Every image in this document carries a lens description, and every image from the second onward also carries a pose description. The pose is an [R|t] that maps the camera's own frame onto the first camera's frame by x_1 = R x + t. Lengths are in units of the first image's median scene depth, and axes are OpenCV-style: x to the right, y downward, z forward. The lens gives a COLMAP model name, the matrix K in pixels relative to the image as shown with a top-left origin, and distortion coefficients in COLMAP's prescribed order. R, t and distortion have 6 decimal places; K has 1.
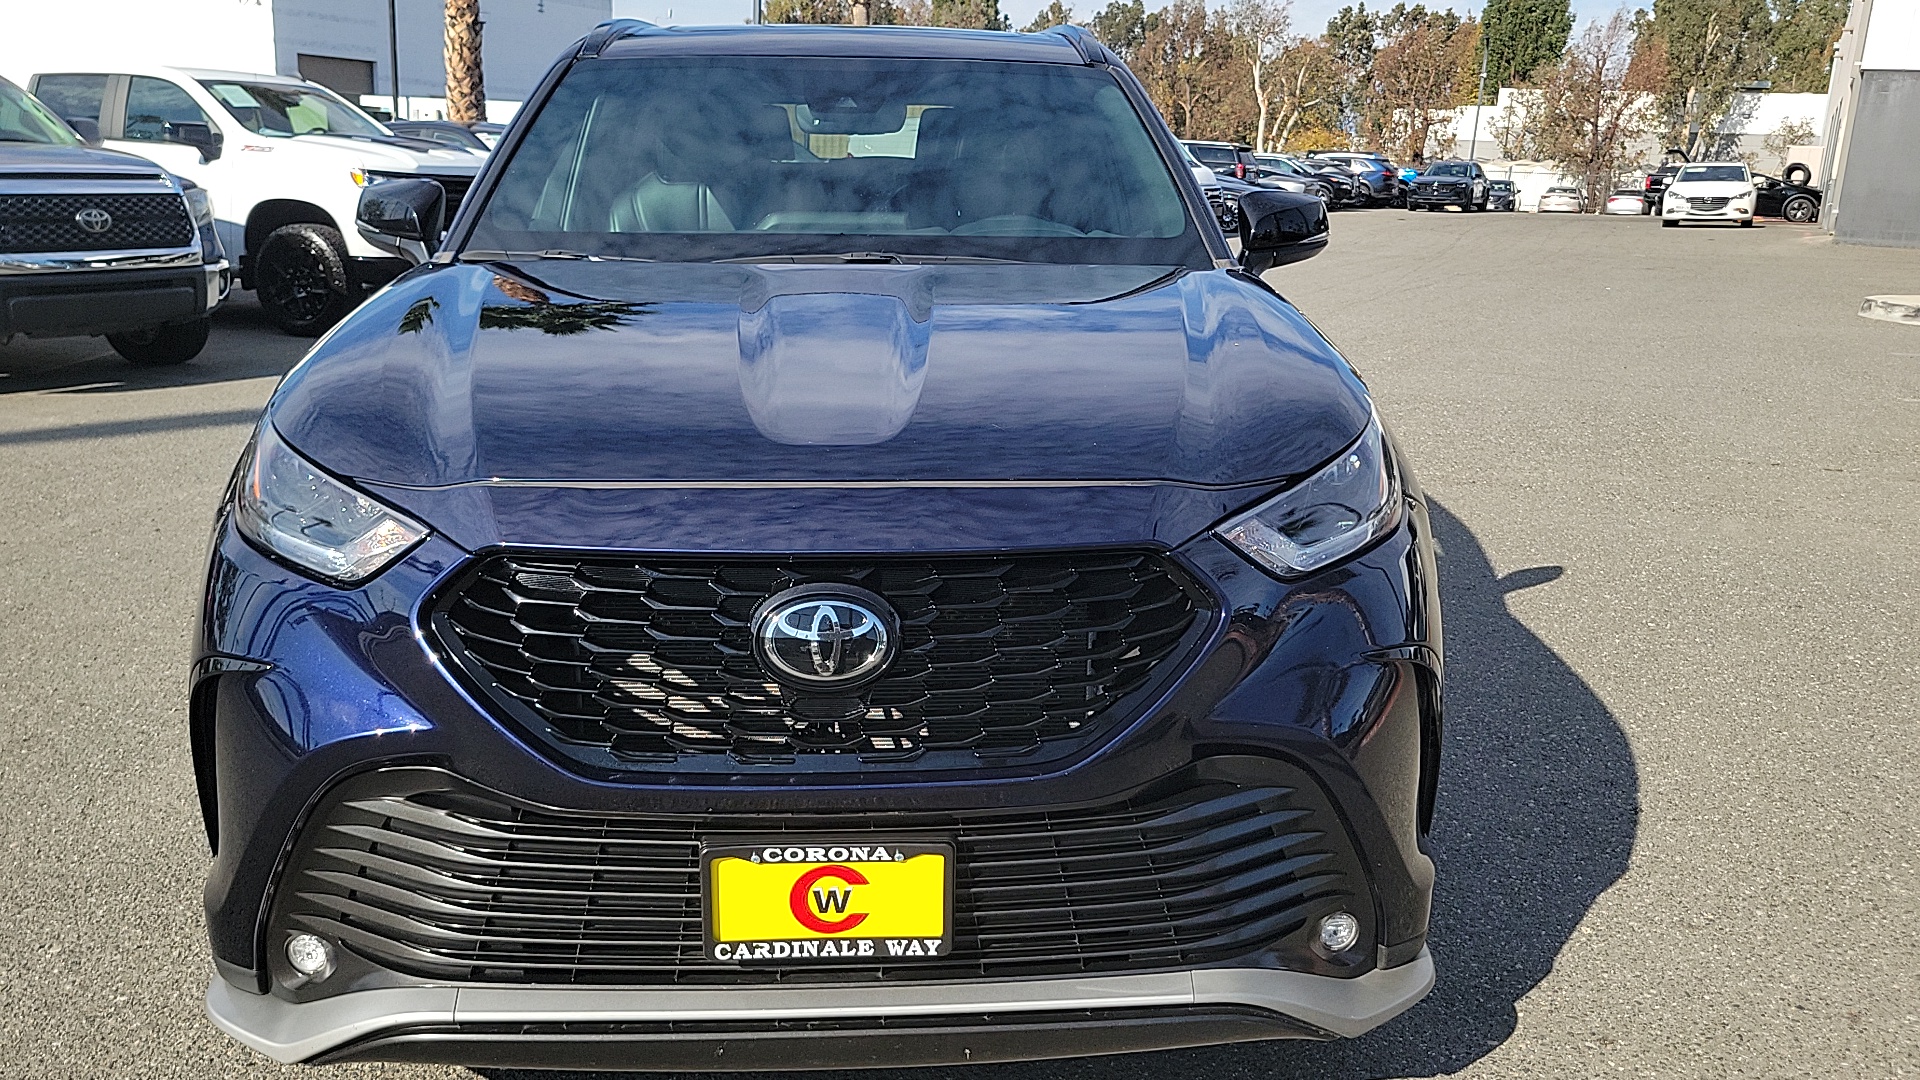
lens RADIAL K [[1583.9, 0, 979.6], [0, 1583.9, 550.0], [0, 0, 1]] dist [0.029175, -0.019306]
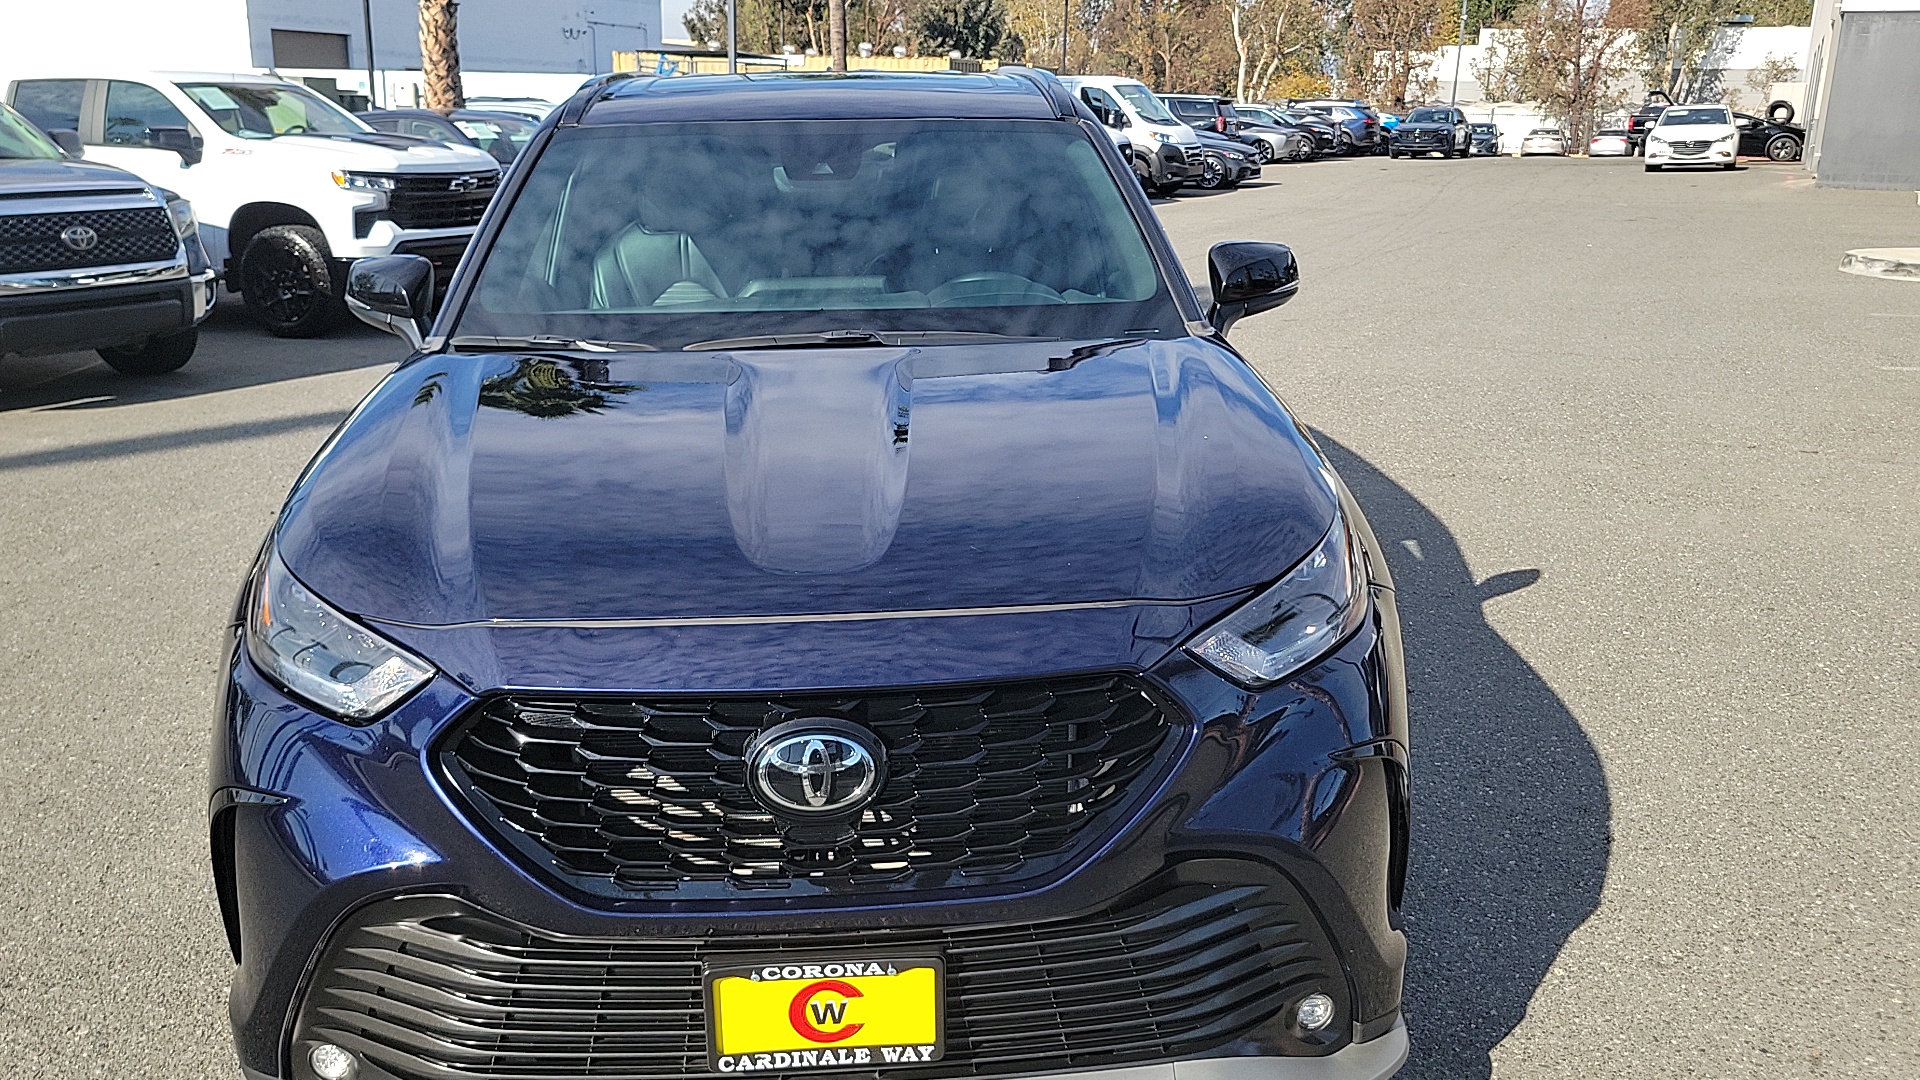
lens RADIAL K [[1583.9, 0, 968.1], [0, 1583.9, 536.9], [0, 0, 1]] dist [0.029175, -0.019306]
pose [[0.999687, -0.024986, -0.001240, 0.007398], [0.025007, 0.999455, 0.021572, -0.103829], [0.000700, -0.021597, 0.999767, -0.040222]]
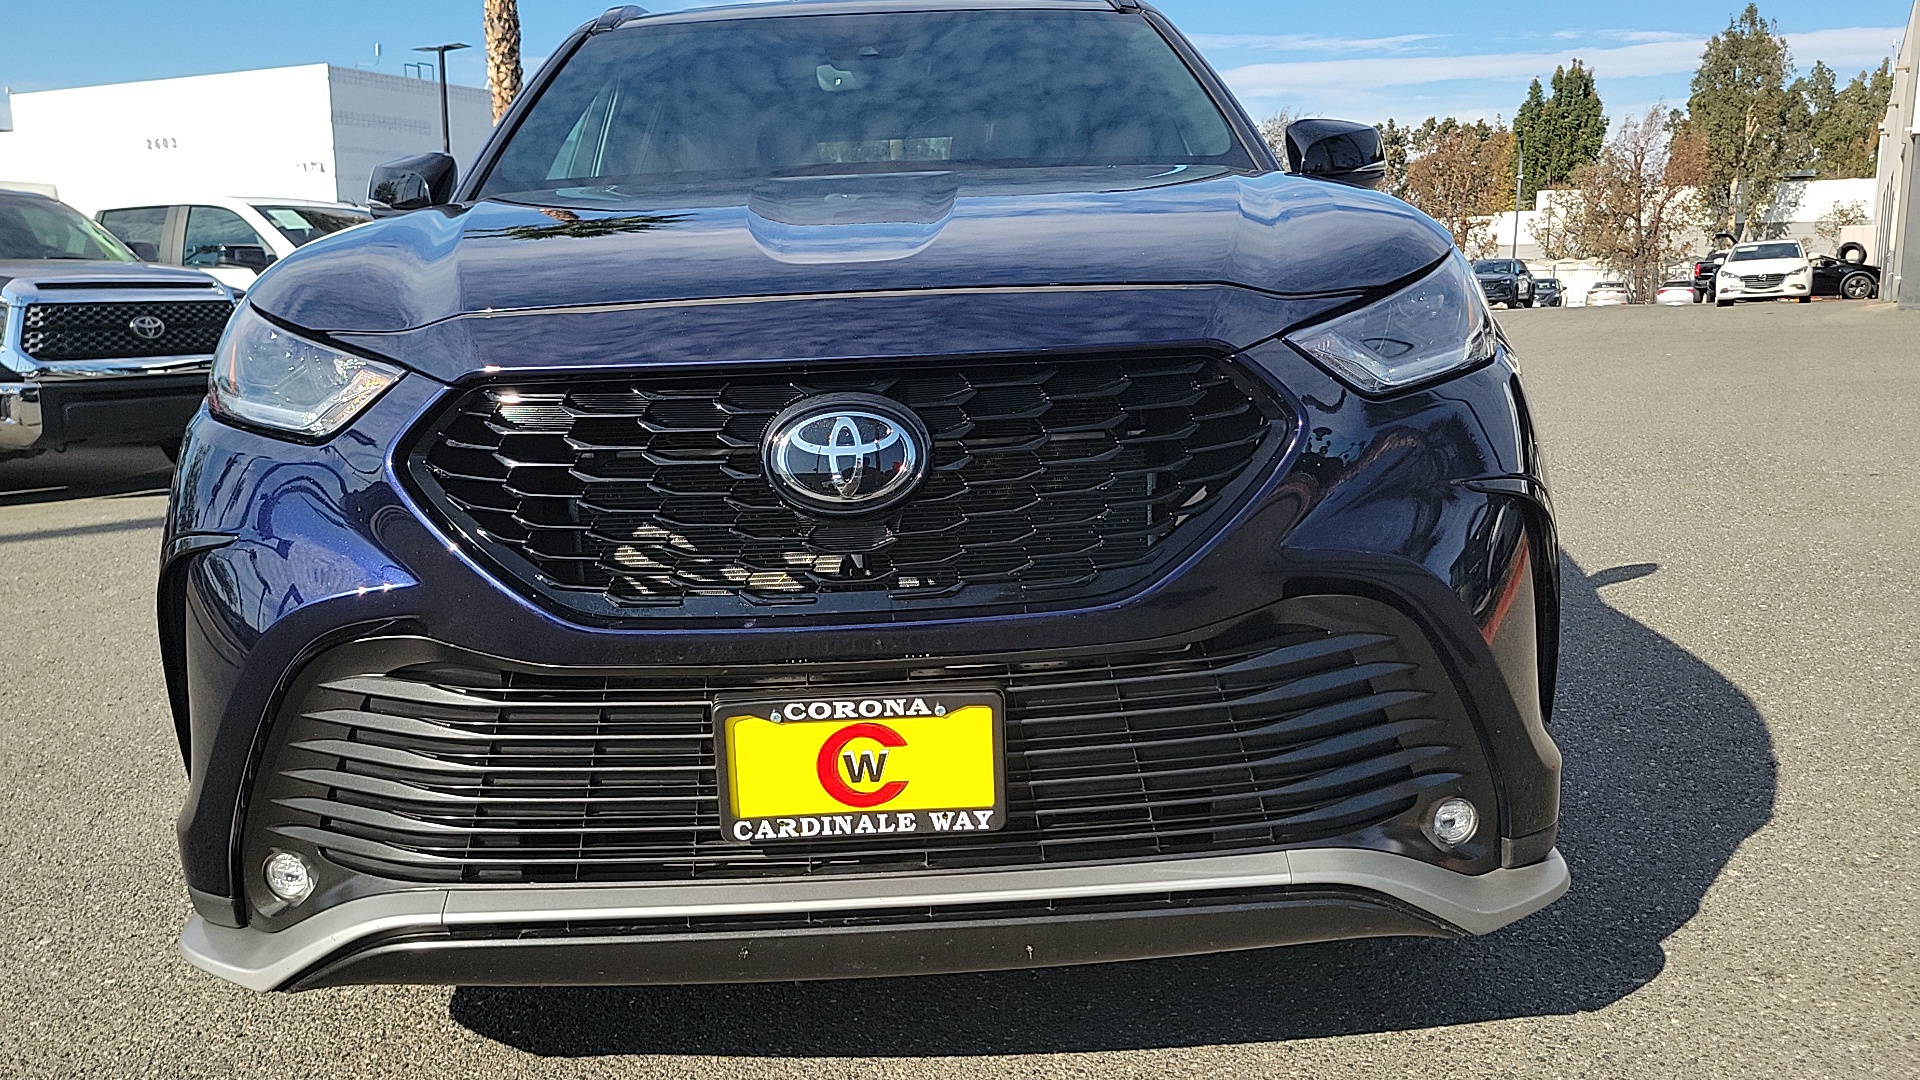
lens RADIAL K [[1583.9, 0, 952.7], [0, 1583.9, 554.0], [0, 0, 1]] dist [0.029175, -0.019306]
pose [[0.997780, -0.043994, -0.049991, 0.002960], [0.039842, 0.995900, -0.081214, 0.161078], [0.053359, 0.079042, 0.995442, 0.116358]]
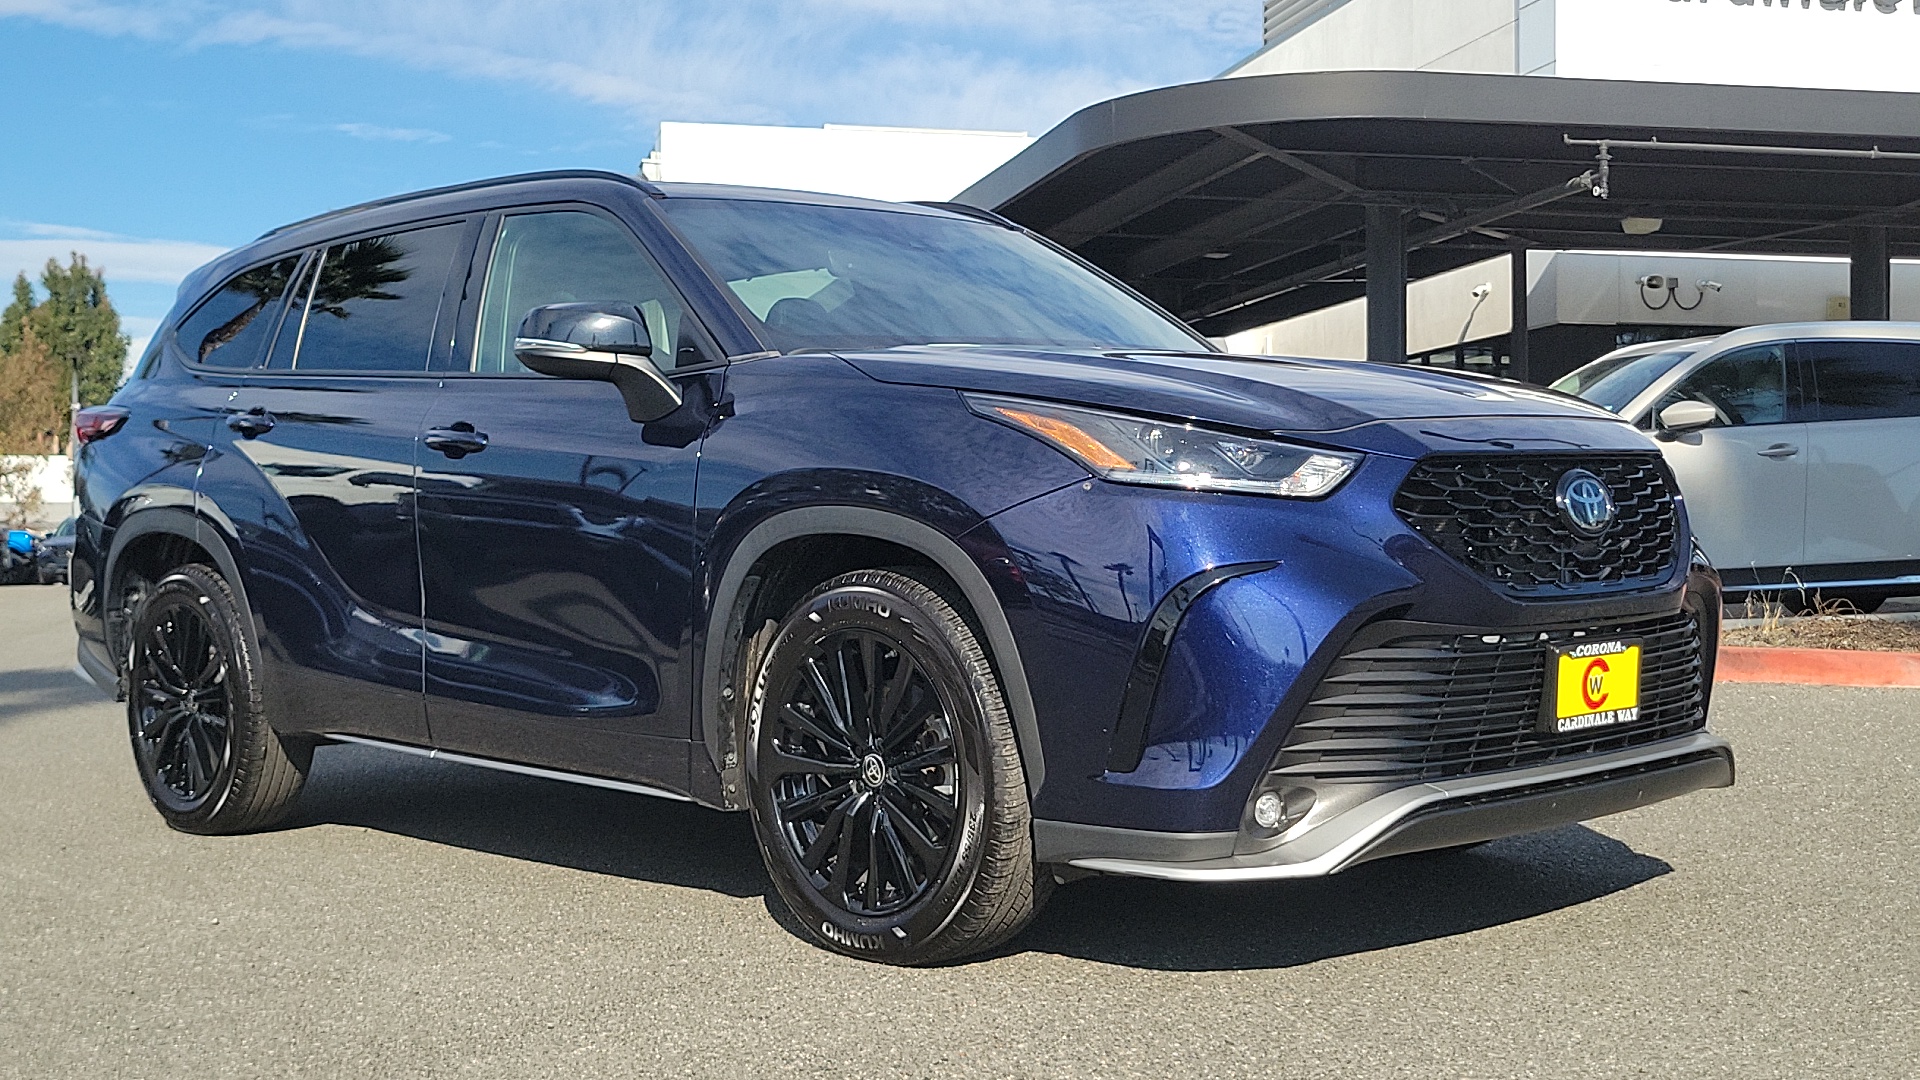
lens RADIAL K [[2316.3, 0, 952.3], [0, 2316.3, 540.0], [0, 0, 1]] dist [0.019392, 0.000000]
pose [[0.764850, -0.042421, 0.642810, -1.782197], [0.193345, 0.966945, -0.166240, 0.304872], [-0.614510, 0.251433, 0.747769, -0.272014]]
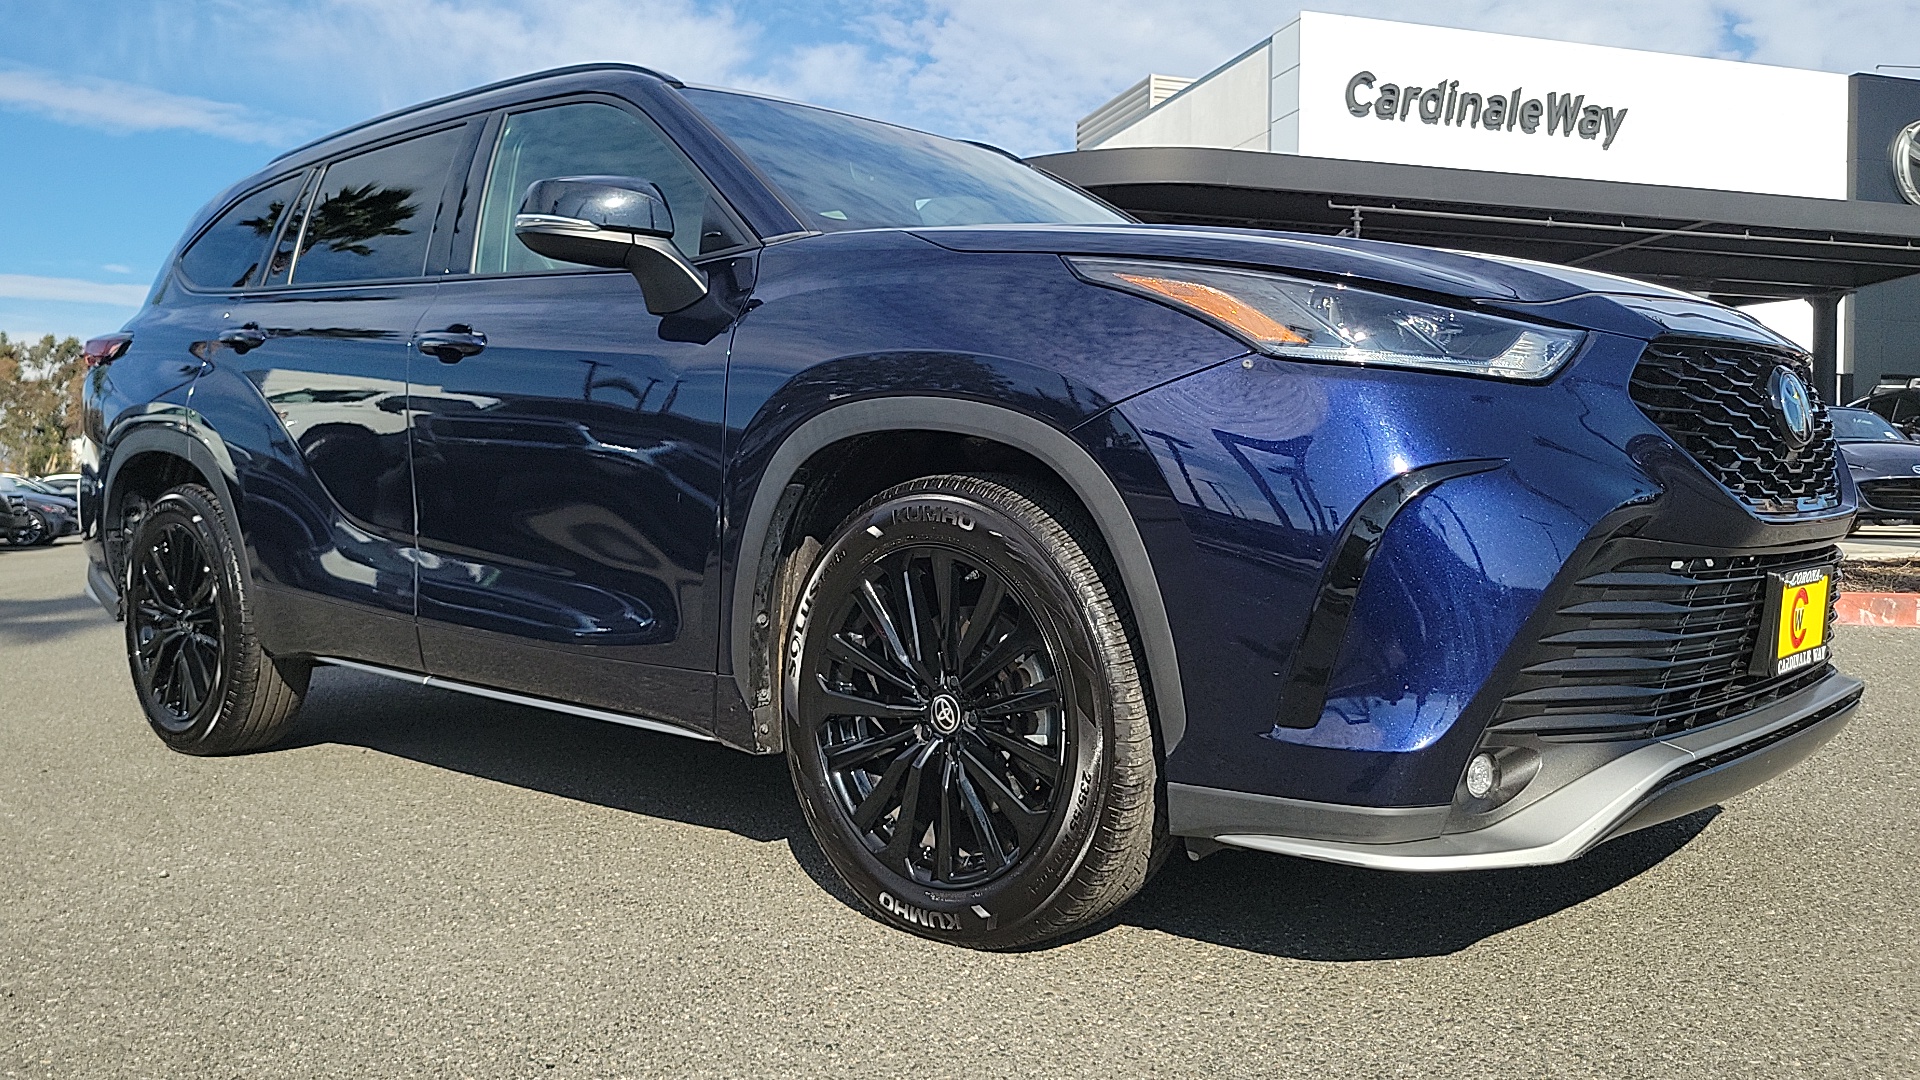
lens RADIAL K [[1583.9, 0, 956.7], [0, 1583.9, 539.7], [0, 0, 1]] dist [0.029175, -0.019306]
pose [[0.714191, -0.046410, 0.698411, -1.337424], [0.193152, 0.972124, -0.132918, 0.180297], [-0.672773, 0.229828, 0.703246, 0.489405]]
